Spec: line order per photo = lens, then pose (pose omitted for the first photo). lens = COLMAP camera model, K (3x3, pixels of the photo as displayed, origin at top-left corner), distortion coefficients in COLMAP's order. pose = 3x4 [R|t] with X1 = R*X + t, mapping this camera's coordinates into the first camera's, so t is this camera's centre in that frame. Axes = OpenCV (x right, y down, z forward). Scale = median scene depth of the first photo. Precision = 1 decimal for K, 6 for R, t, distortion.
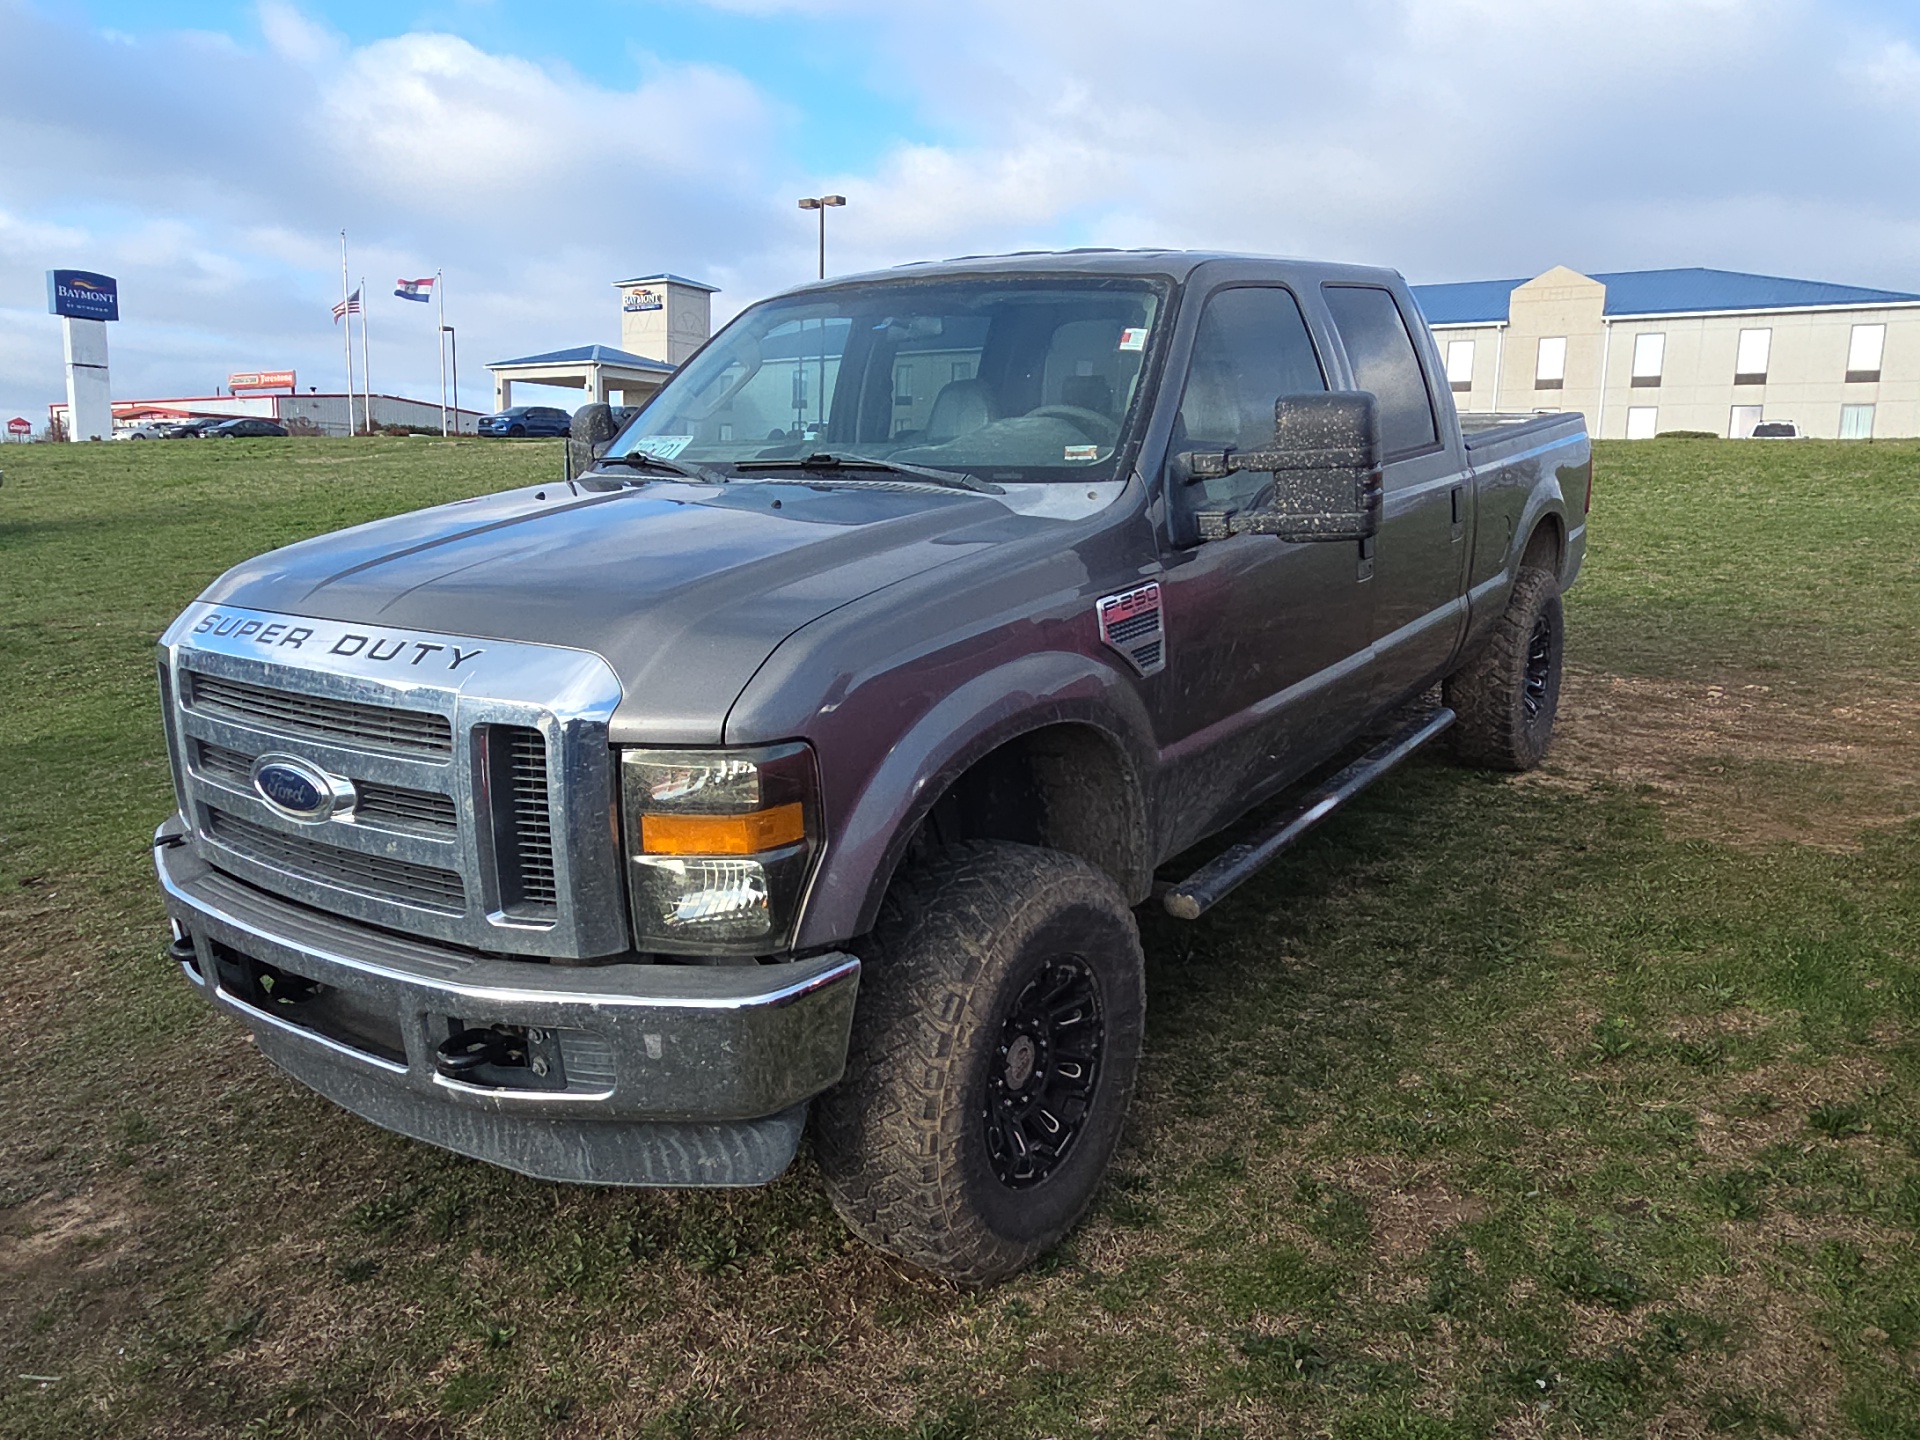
lens RADIAL K [[1427.2, 0, 944.4], [0, 1427.2, 735.6], [0, 0, 1]] dist [0.004733, 0.002616]
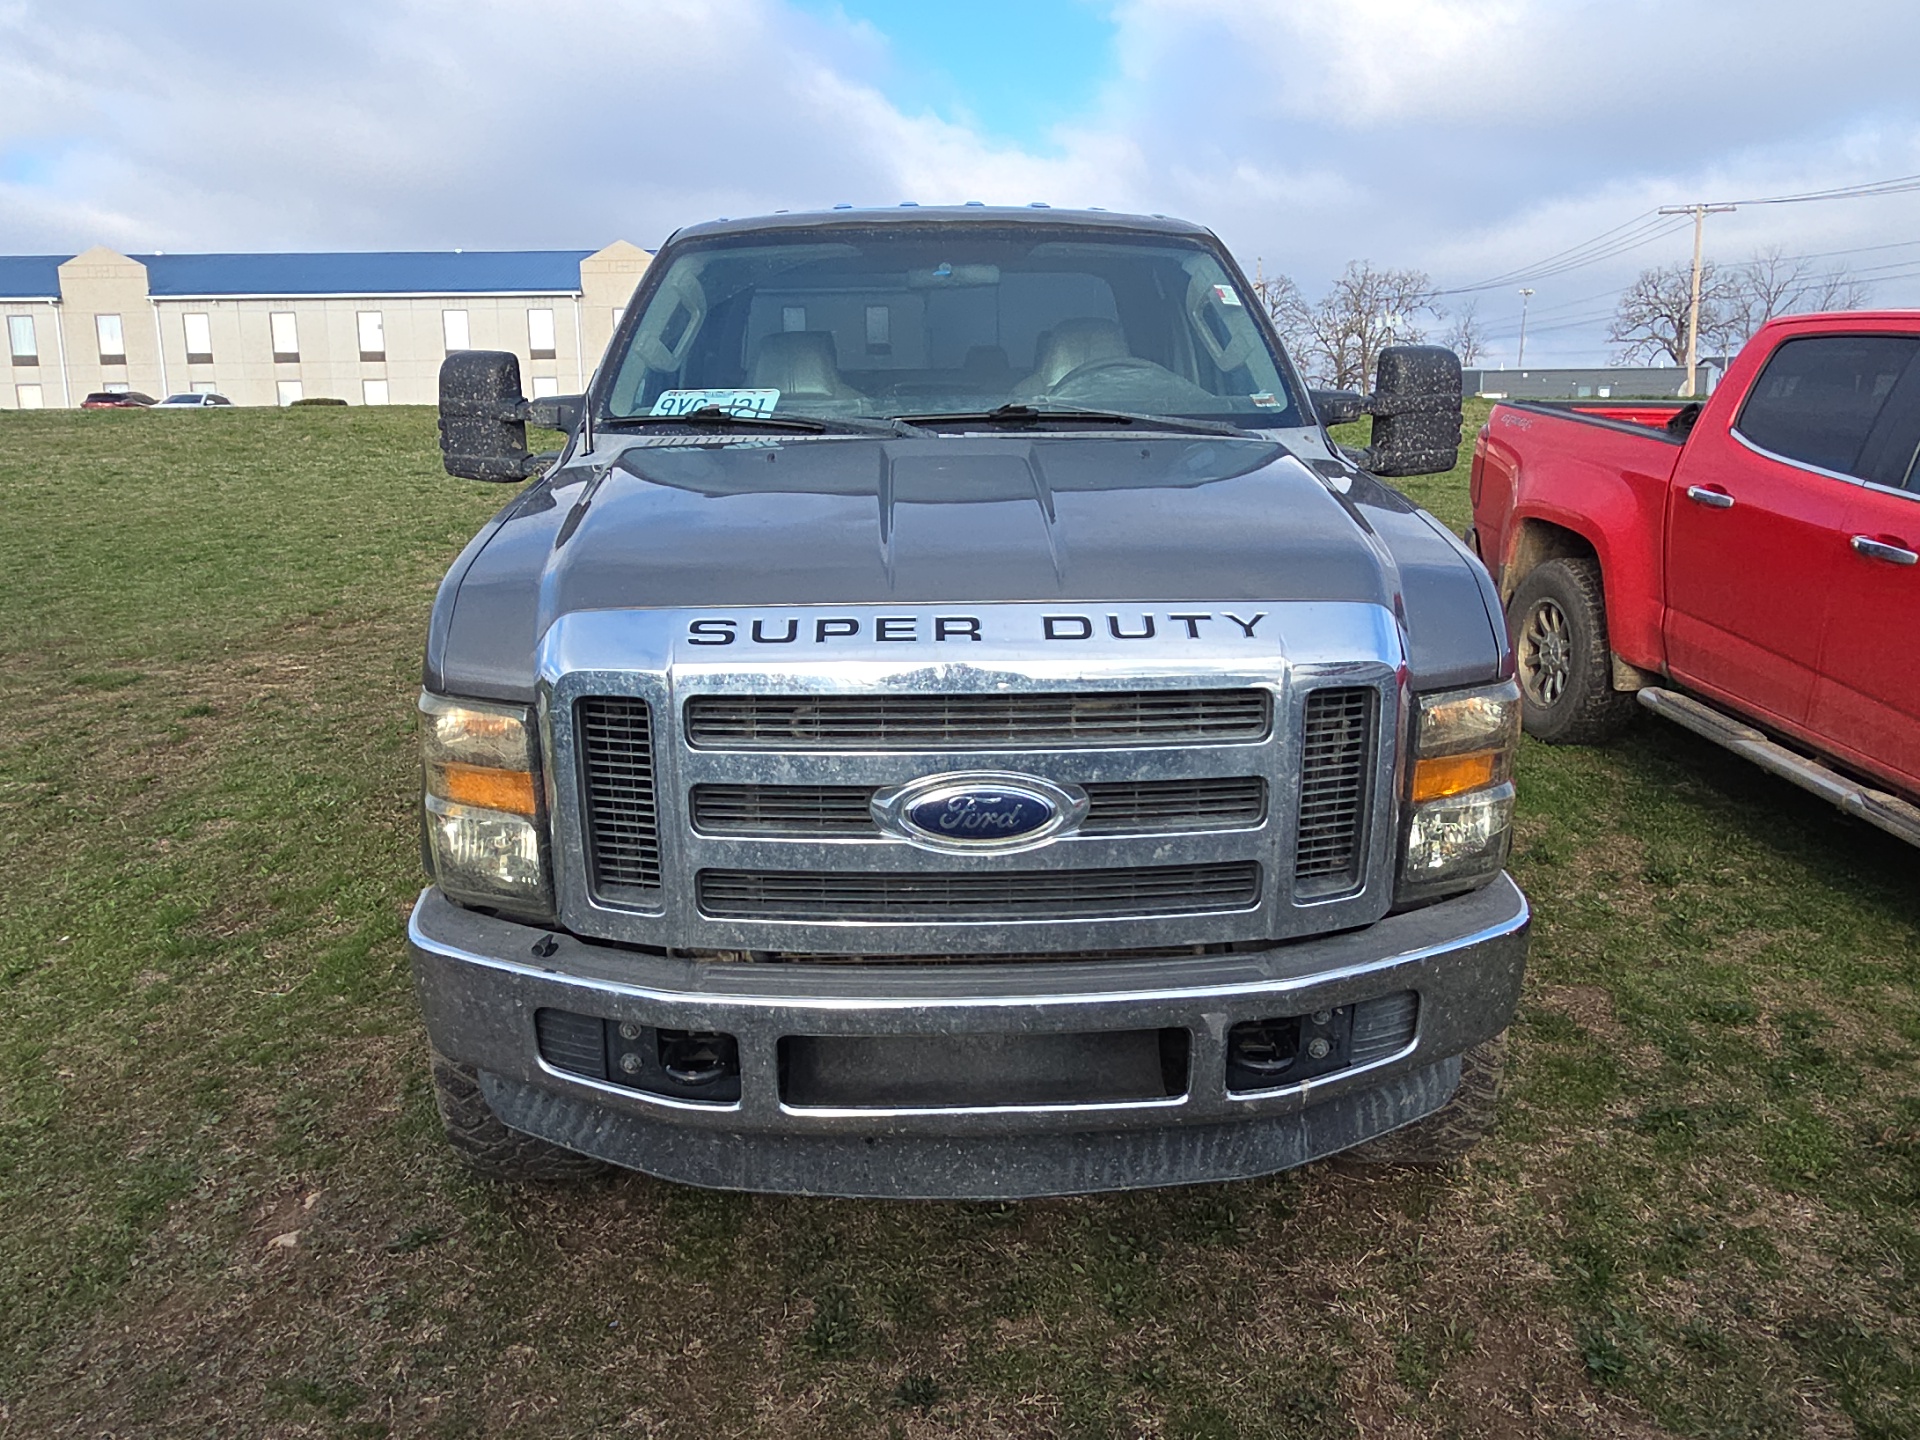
lens RADIAL K [[1427.2, 0, 944.4], [0, 1427.2, 735.6], [0, 0, 1]] dist [0.004733, 0.002616]
pose [[0.800028, -0.143588, 0.582527, -0.972976], [0.131488, 0.989297, 0.063270, -0.063413], [-0.585377, 0.025978, 0.810345, 0.363398]]
